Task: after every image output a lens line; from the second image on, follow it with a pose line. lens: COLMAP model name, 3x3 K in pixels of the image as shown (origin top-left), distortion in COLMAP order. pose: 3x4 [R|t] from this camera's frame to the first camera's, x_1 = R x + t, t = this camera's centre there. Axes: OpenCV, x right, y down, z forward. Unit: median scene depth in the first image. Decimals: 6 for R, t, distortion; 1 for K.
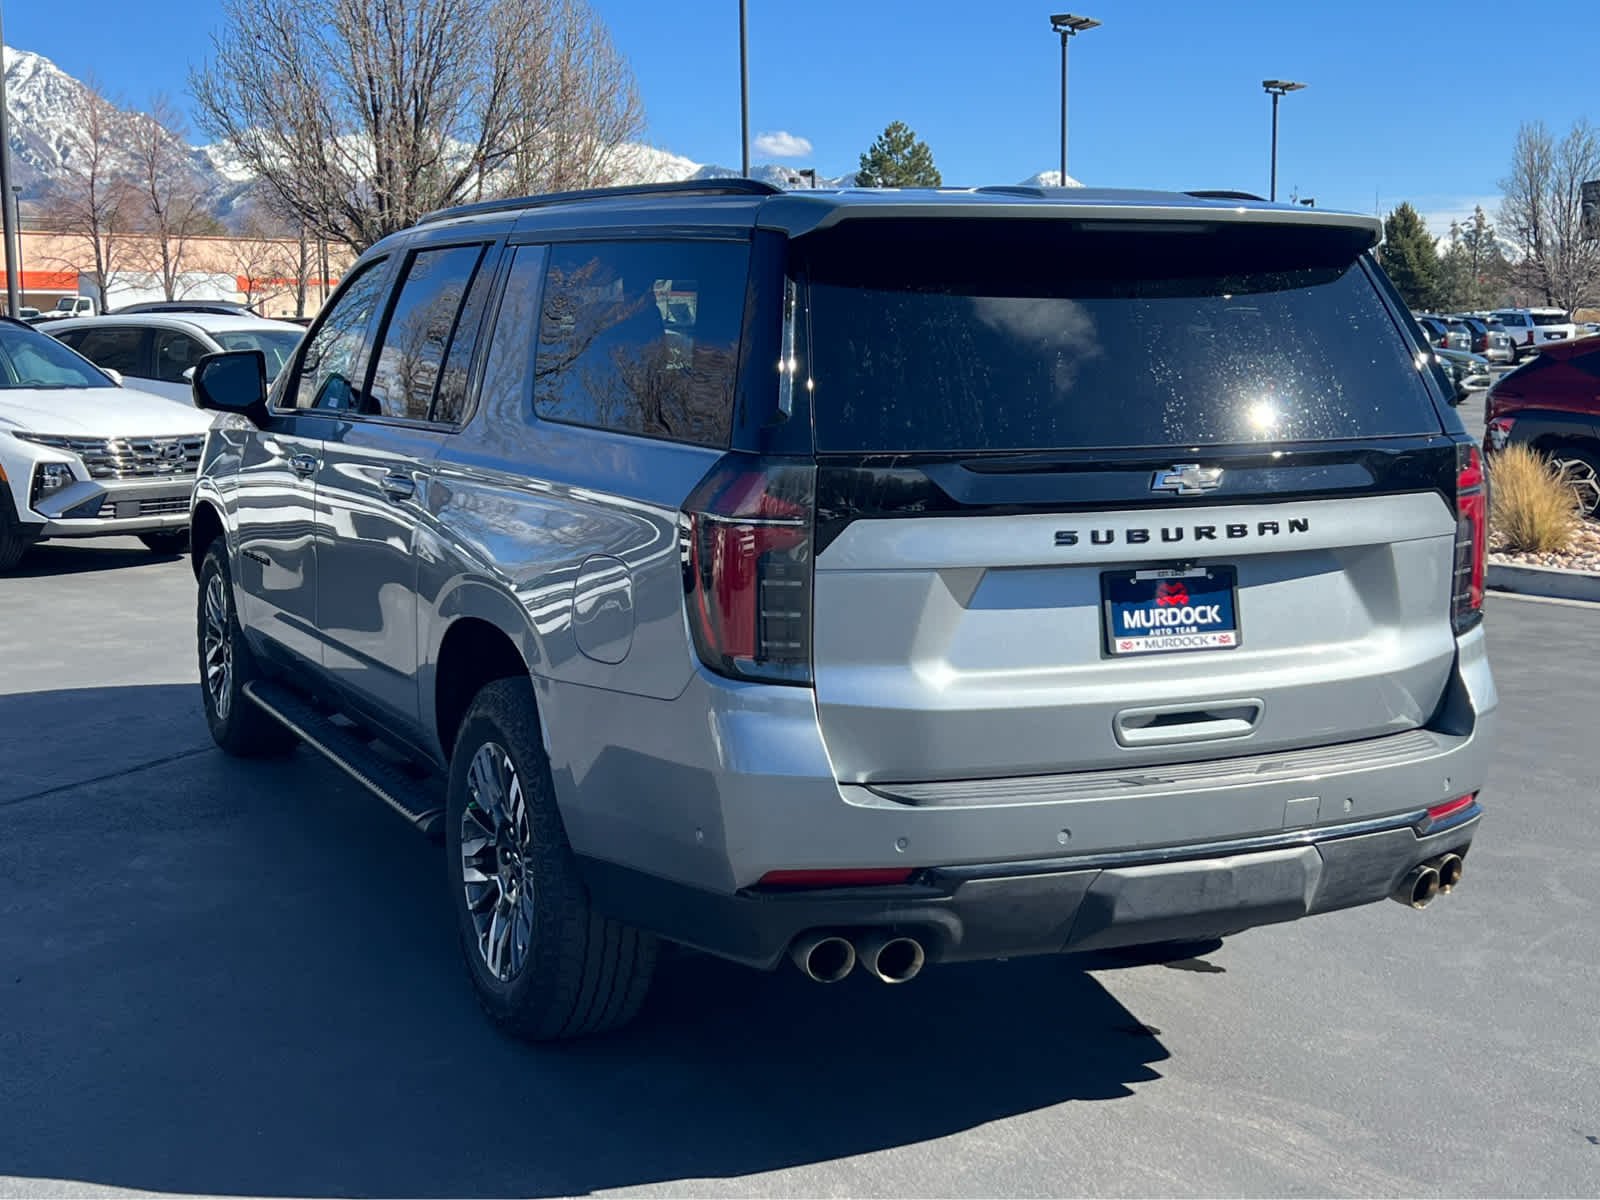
lens RADIAL K [[2149.2, 0, 874.6], [0, 2149.2, 586.7], [0, 0, 1]] dist [0.278679, 0.000000]
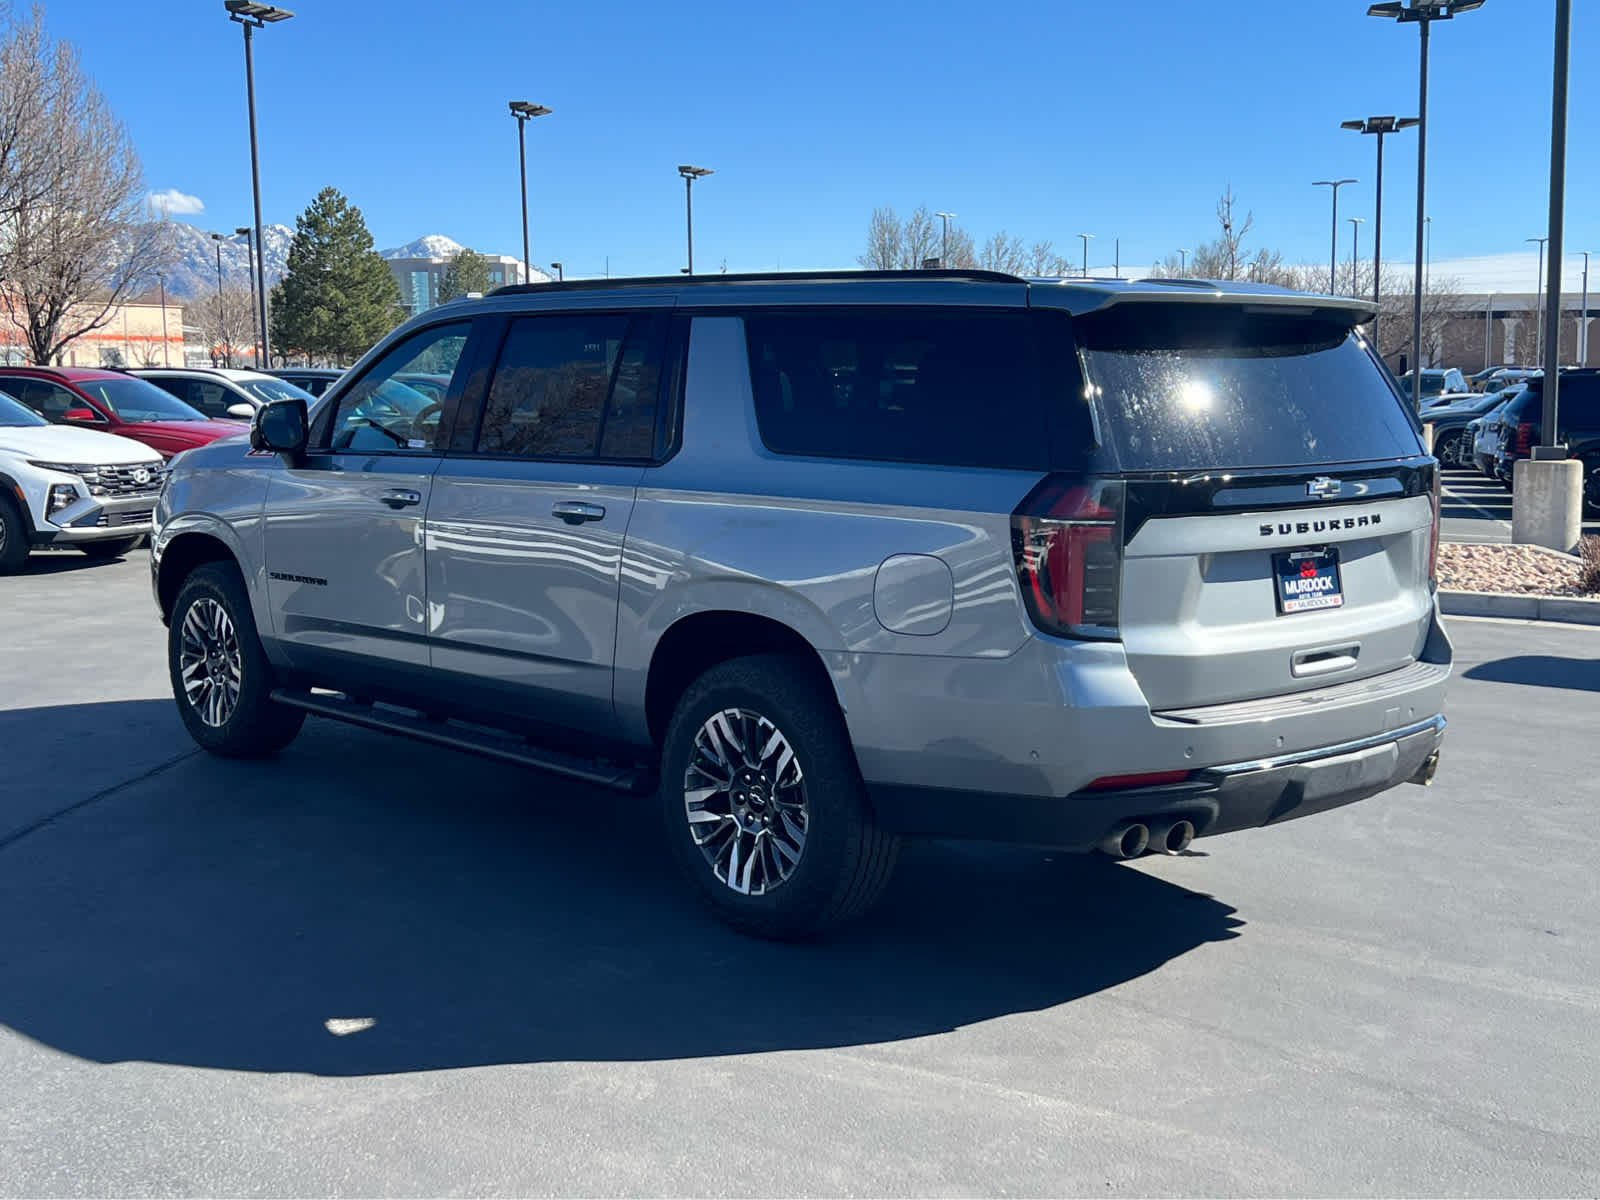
lens RADIAL K [[1970.2, 0, 811.9], [0, 1970.2, 594.3], [0, 0, 1]] dist [0.022777, 0.000000]
pose [[0.961052, -0.036034, 0.274007, -0.524728], [0.038190, 0.999267, -0.002534, 0.010616], [-0.273715, 0.012899, 0.961724, -0.145859]]
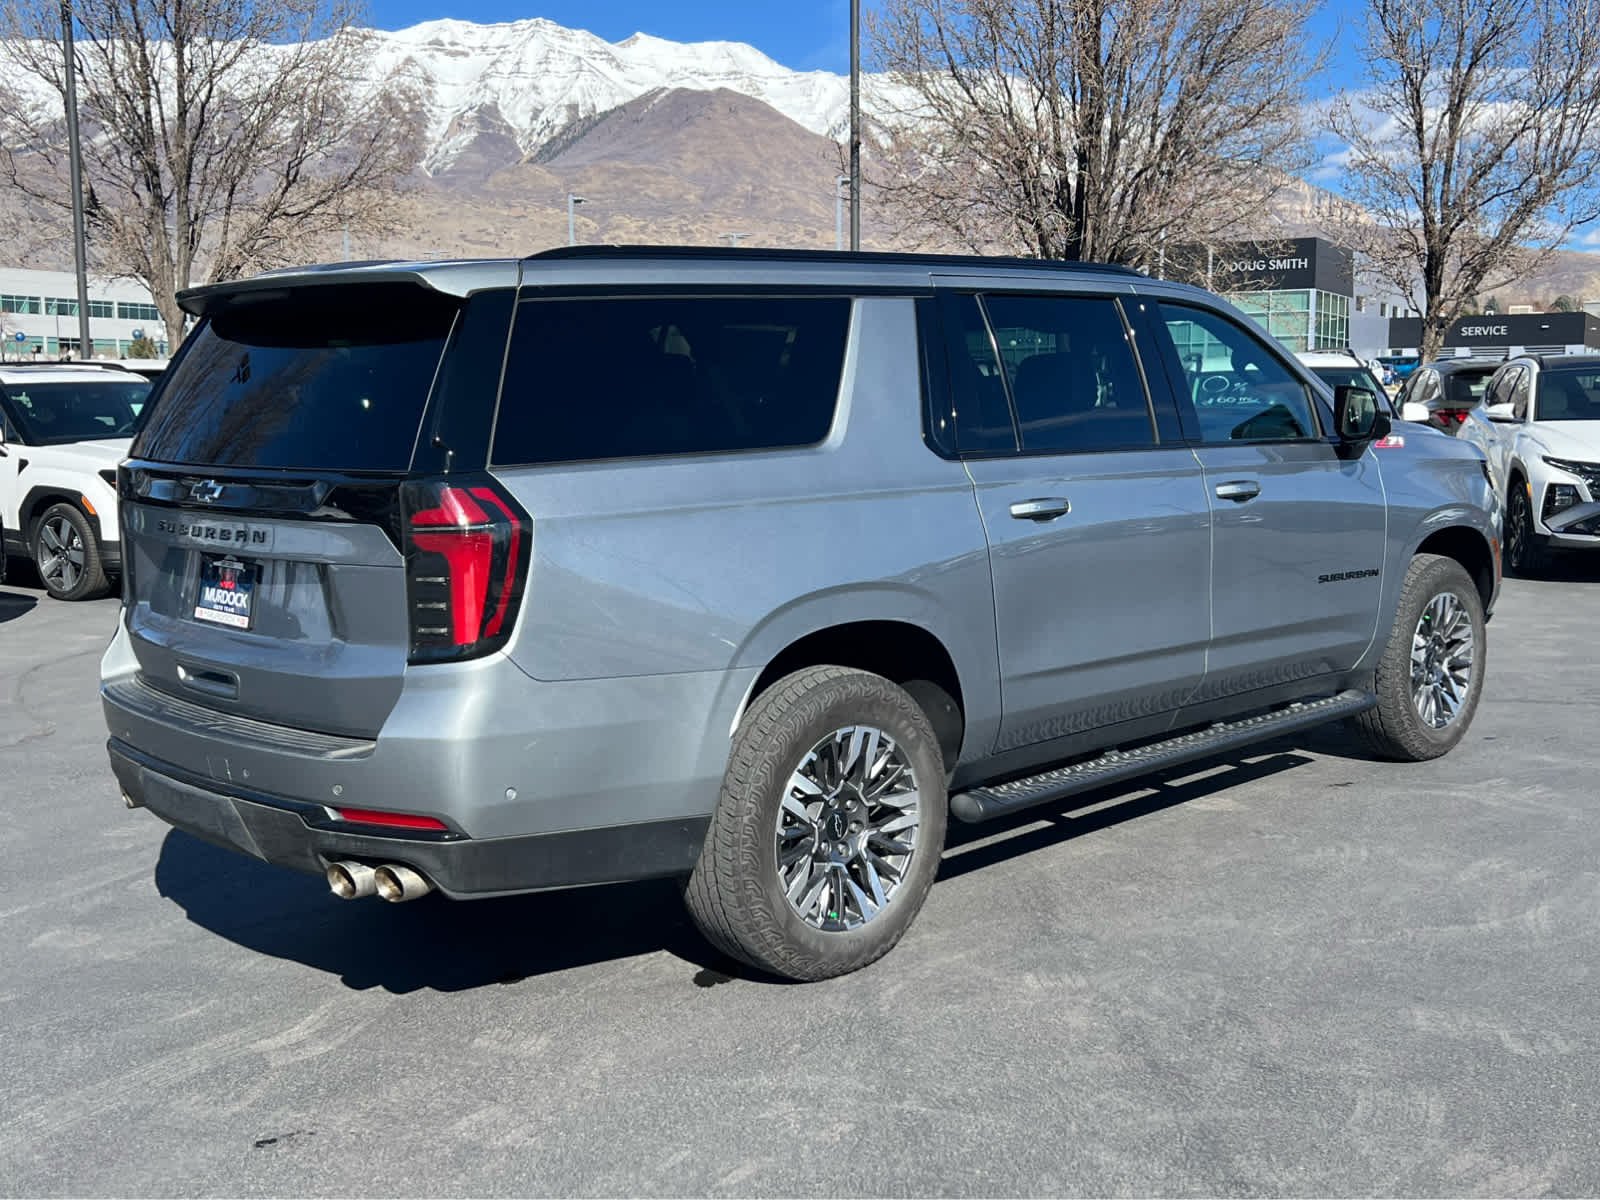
lens RADIAL K [[1852.1, 0, 803.0], [0, 1852.1, 610.8], [0, 0, 1]] dist [0.051546, 0.000000]
pose [[0.269458, 0.120067, -0.955498, 1.288846], [-0.102612, 0.990128, 0.095482, -0.119434], [0.957530, 0.072318, 0.279118, 1.019101]]
